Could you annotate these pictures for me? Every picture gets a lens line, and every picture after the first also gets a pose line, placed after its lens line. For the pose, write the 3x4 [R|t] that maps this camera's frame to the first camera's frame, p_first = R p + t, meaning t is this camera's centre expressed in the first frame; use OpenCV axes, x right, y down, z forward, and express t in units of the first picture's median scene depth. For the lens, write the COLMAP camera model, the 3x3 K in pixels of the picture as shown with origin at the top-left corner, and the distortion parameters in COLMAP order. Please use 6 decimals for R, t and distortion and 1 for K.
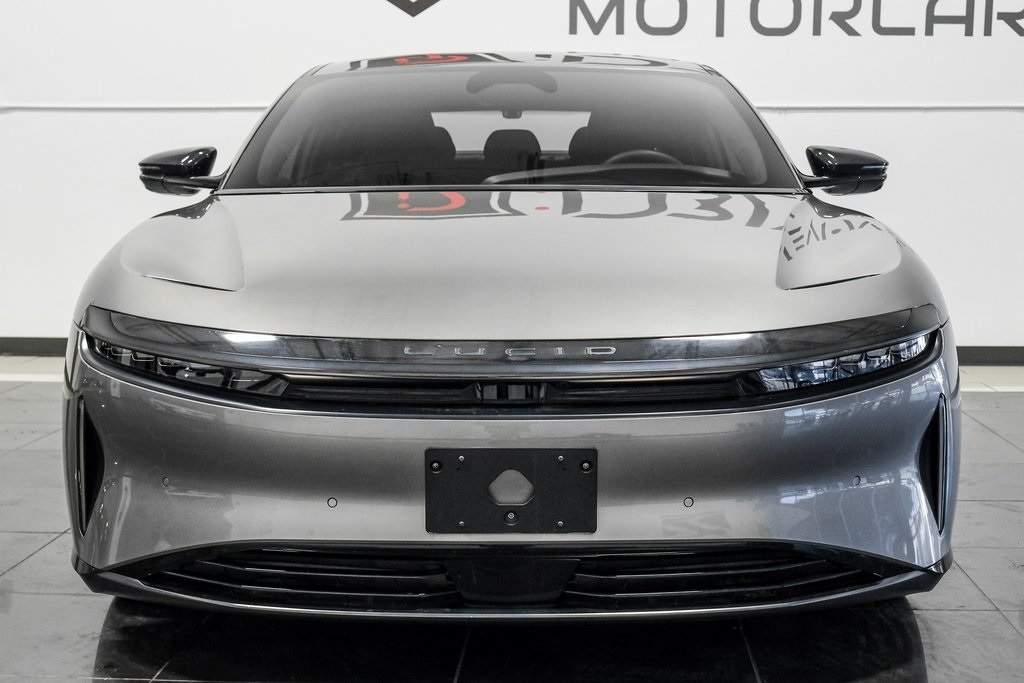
lens RADIAL K [[1460.6, 0, 508.2], [0, 1460.6, 344.5], [0, 0, 1]] dist [0.090957, 0.000000]
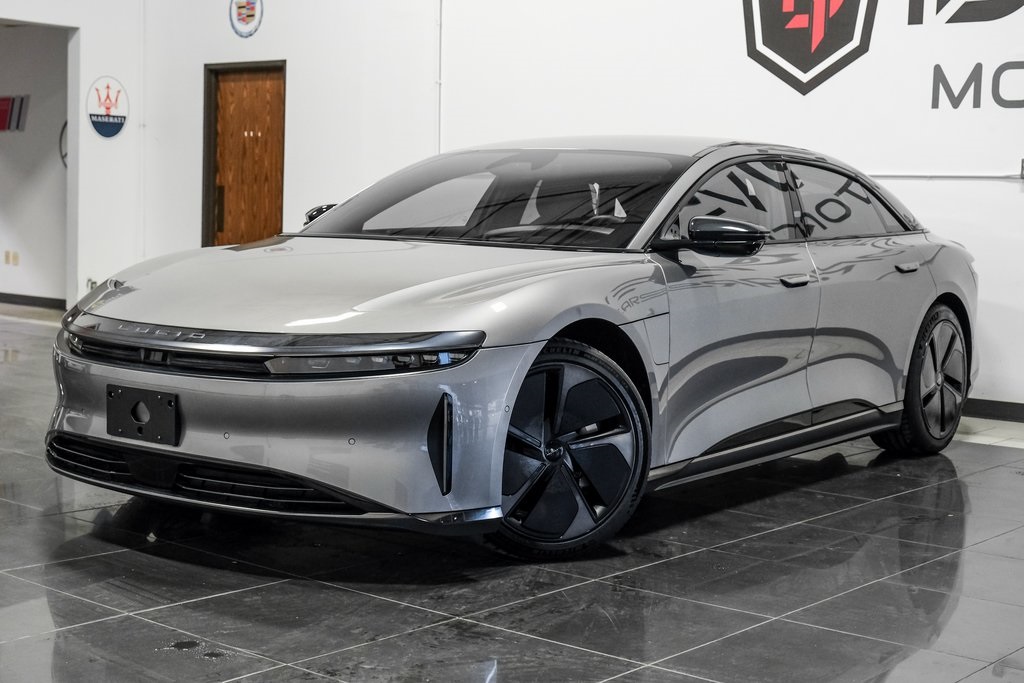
lens RADIAL K [[1494.3, 0, 482.0], [0, 1494.3, 348.8], [0, 0, 1]] dist [-0.046658, 0.000000]
pose [[0.783304, 0.070023, -0.617682, 1.327740], [-0.095916, 0.995351, -0.008797, 0.003954], [0.614194, 0.066137, 0.786379, -0.092571]]
